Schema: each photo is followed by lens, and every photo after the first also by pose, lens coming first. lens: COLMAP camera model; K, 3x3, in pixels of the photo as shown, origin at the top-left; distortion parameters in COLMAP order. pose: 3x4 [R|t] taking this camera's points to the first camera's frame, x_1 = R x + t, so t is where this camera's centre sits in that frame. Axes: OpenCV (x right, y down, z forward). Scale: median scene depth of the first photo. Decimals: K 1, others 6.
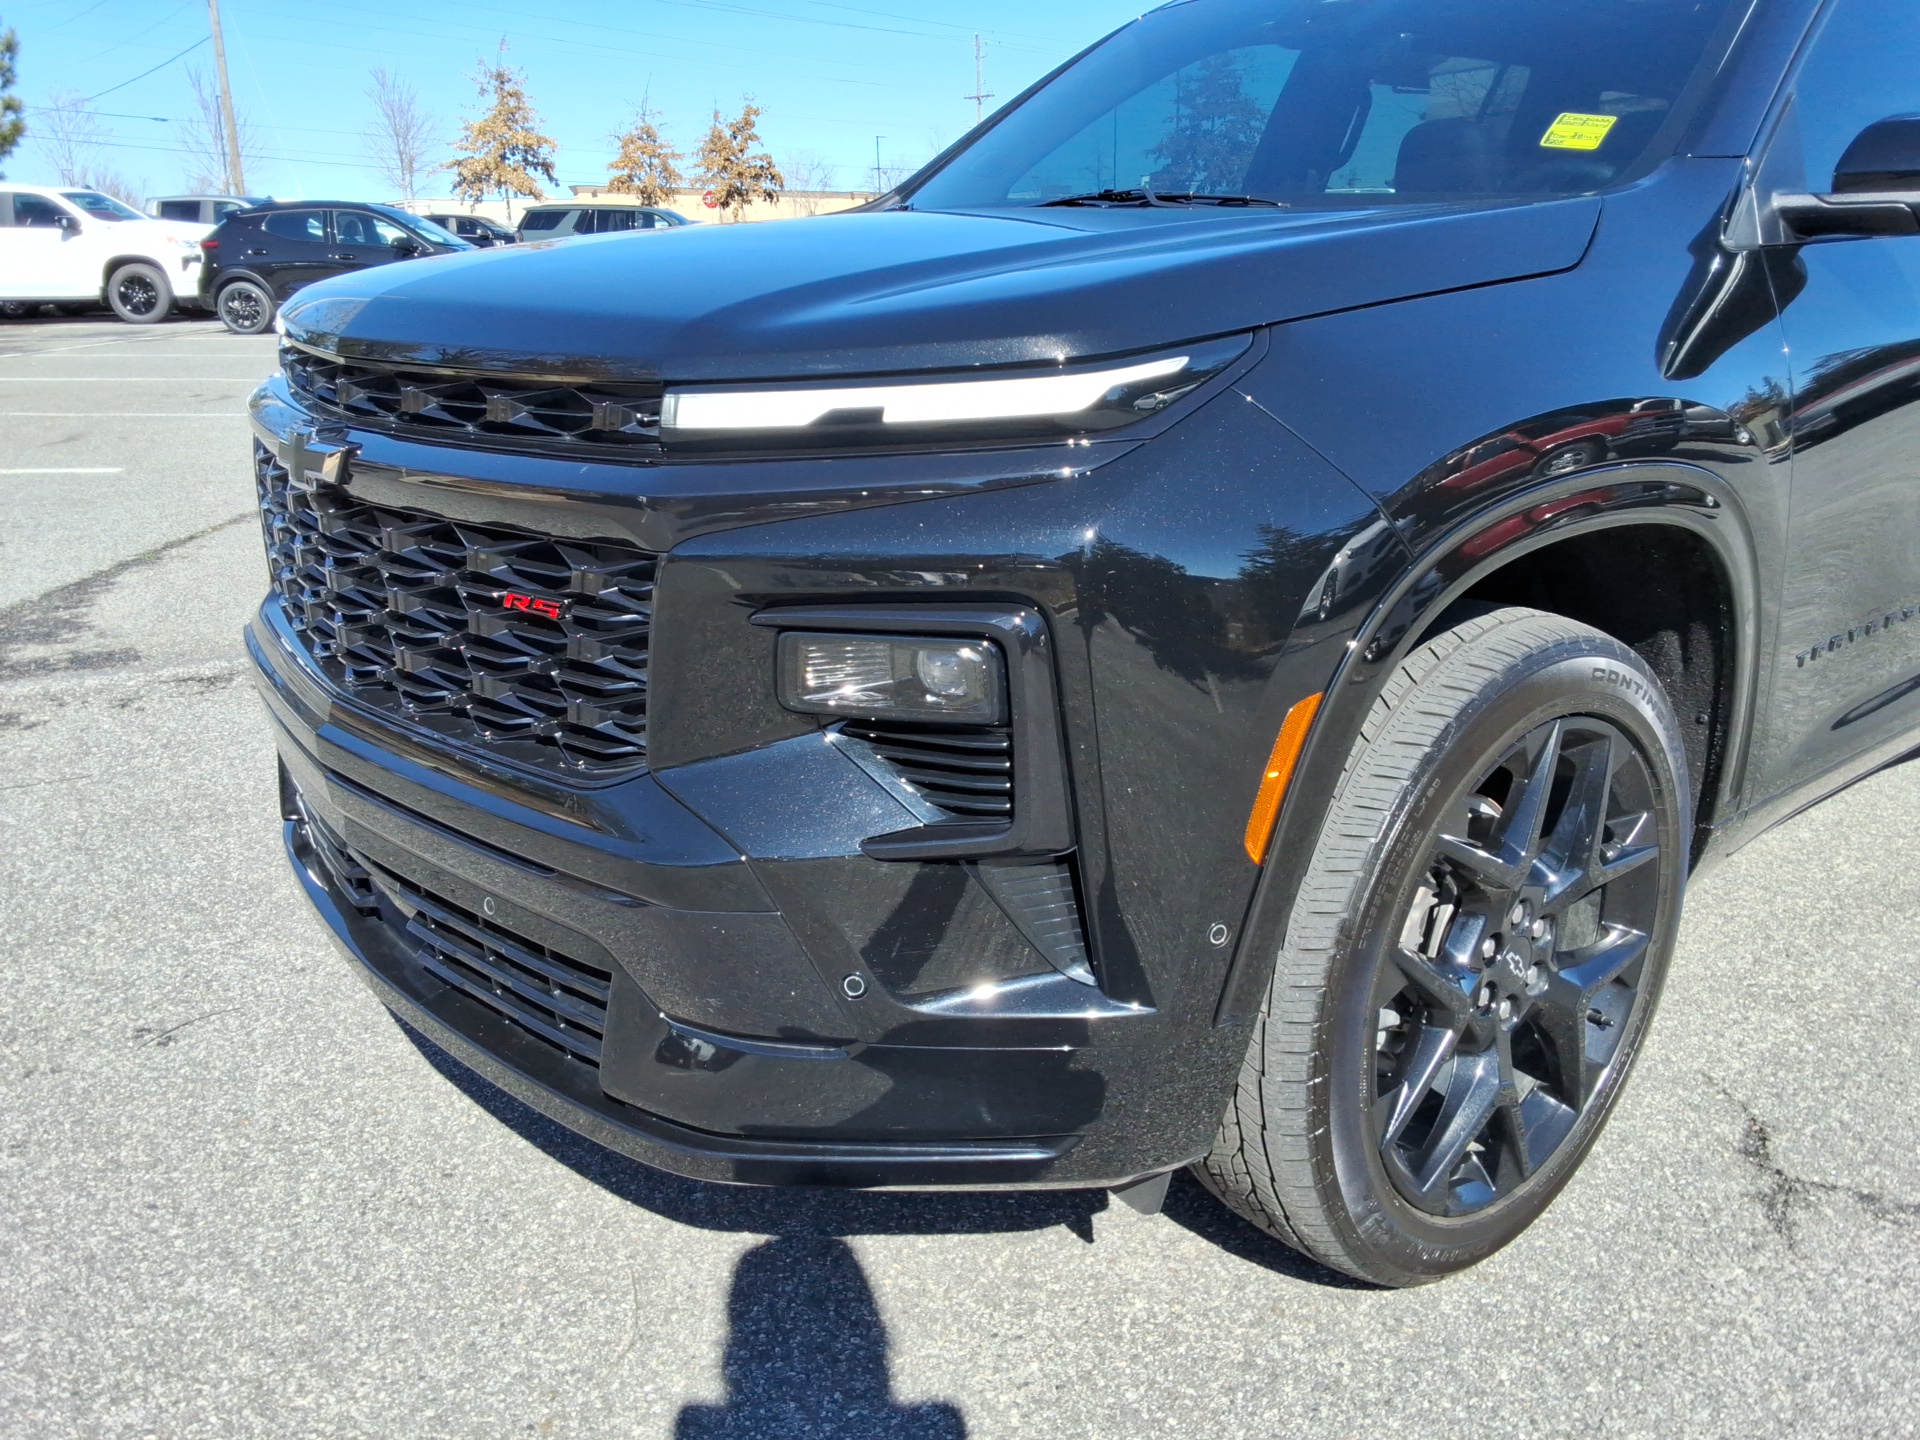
lens RADIAL K [[1576.9, 0, 969.6], [0, 1576.9, 676.7], [0, 0, 1]] dist [0.096477, -0.157769]
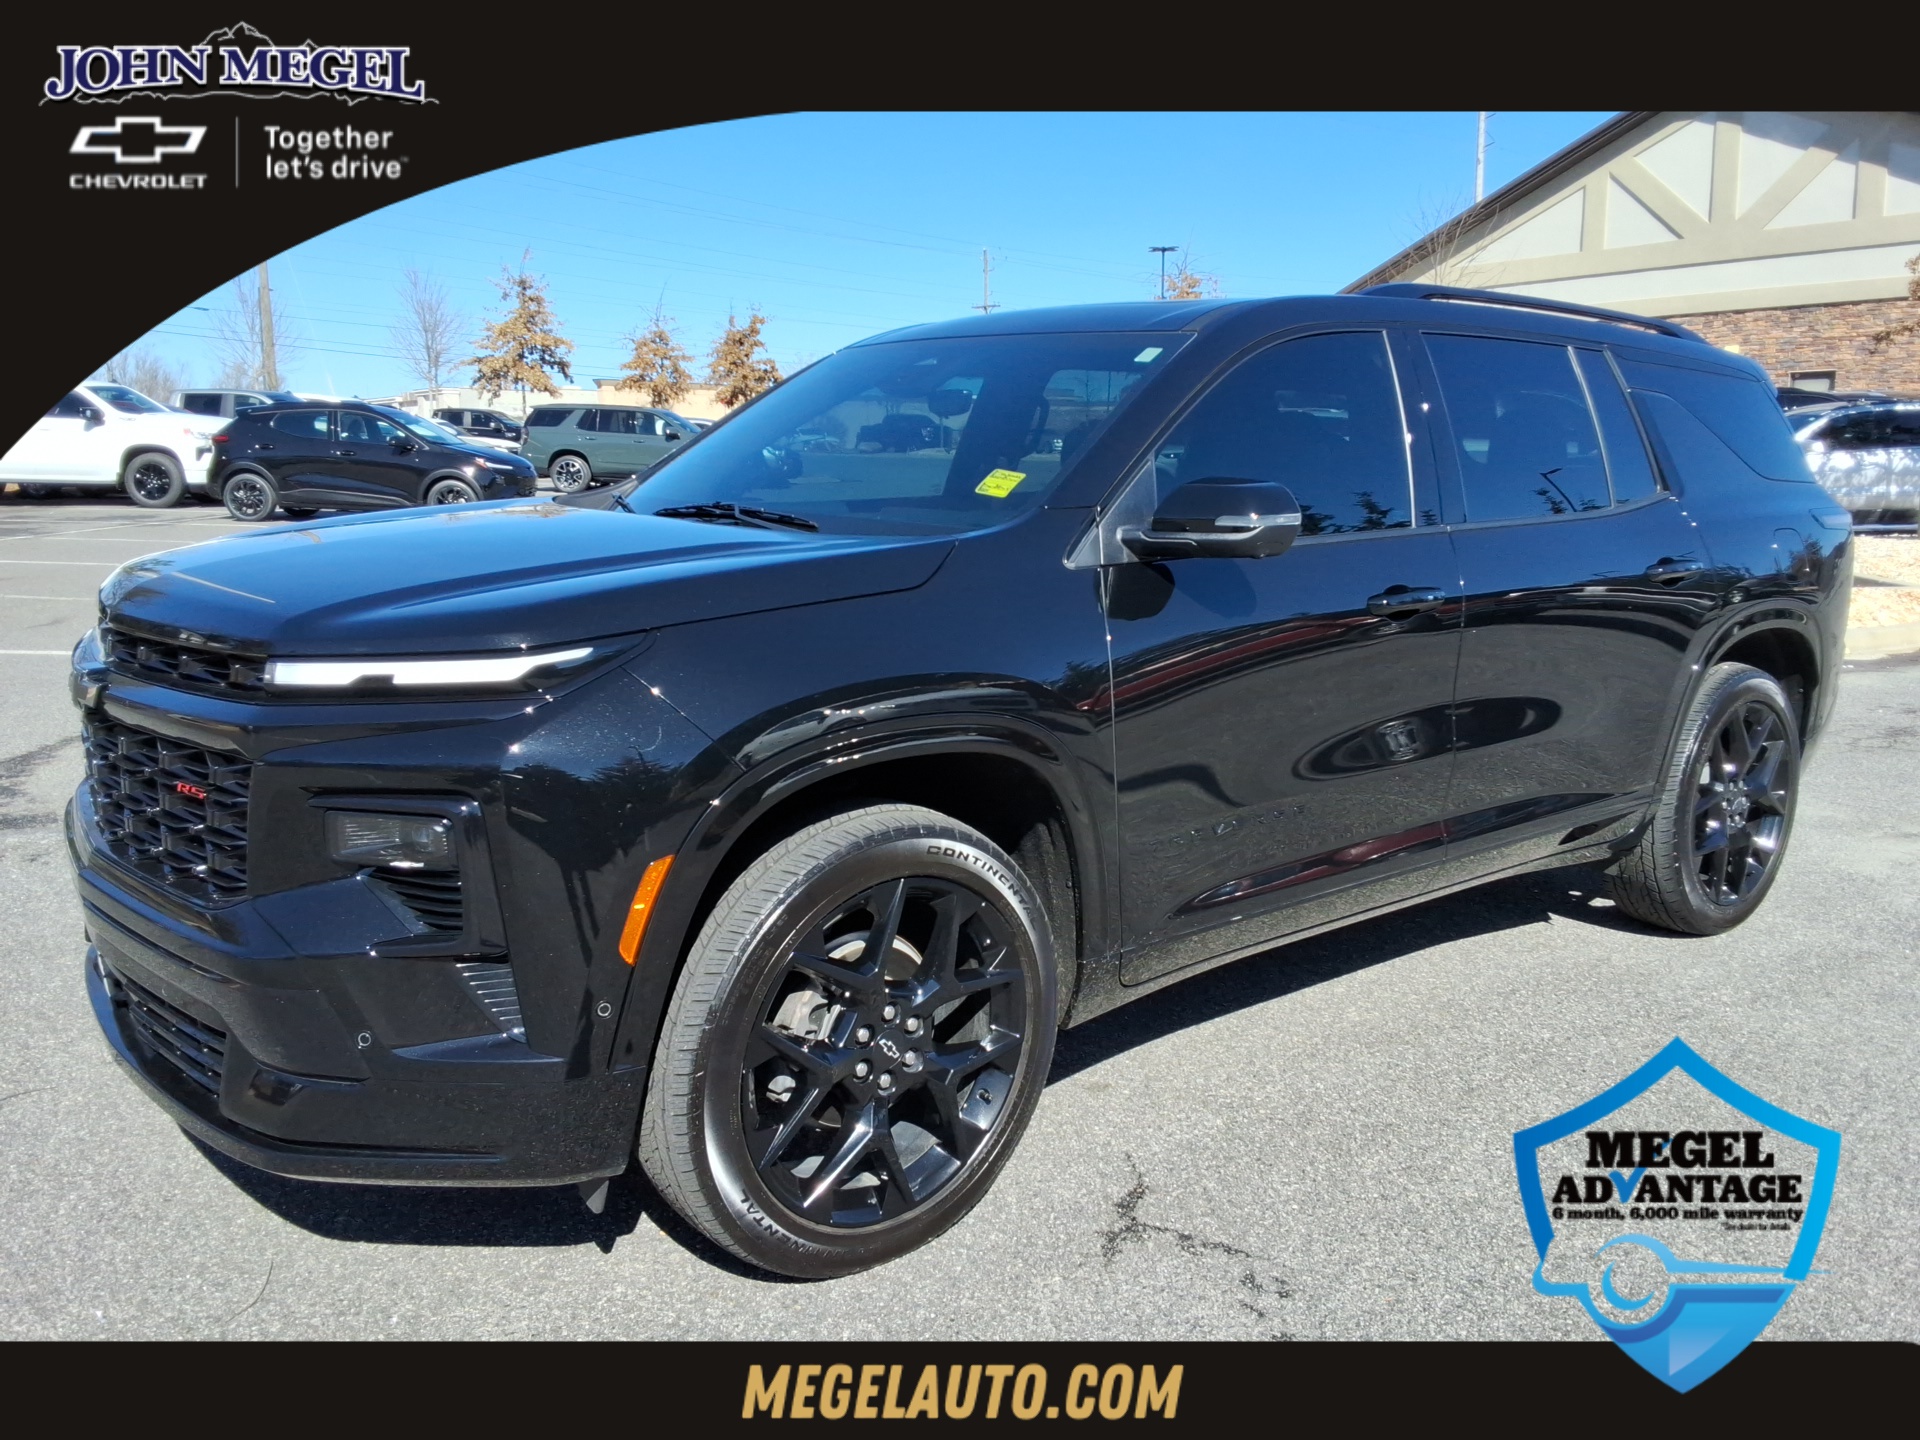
lens RADIAL K [[1553.8, 0, 970.0], [0, 1553.8, 678.8], [0, 0, 1]] dist [0.106051, -0.172134]
pose [[0.999730, 0.023236, -0.000856, 0.278653], [-0.023182, 0.993198, -0.114103, 0.002966], [-0.001801, 0.114092, 0.993469, -0.317492]]
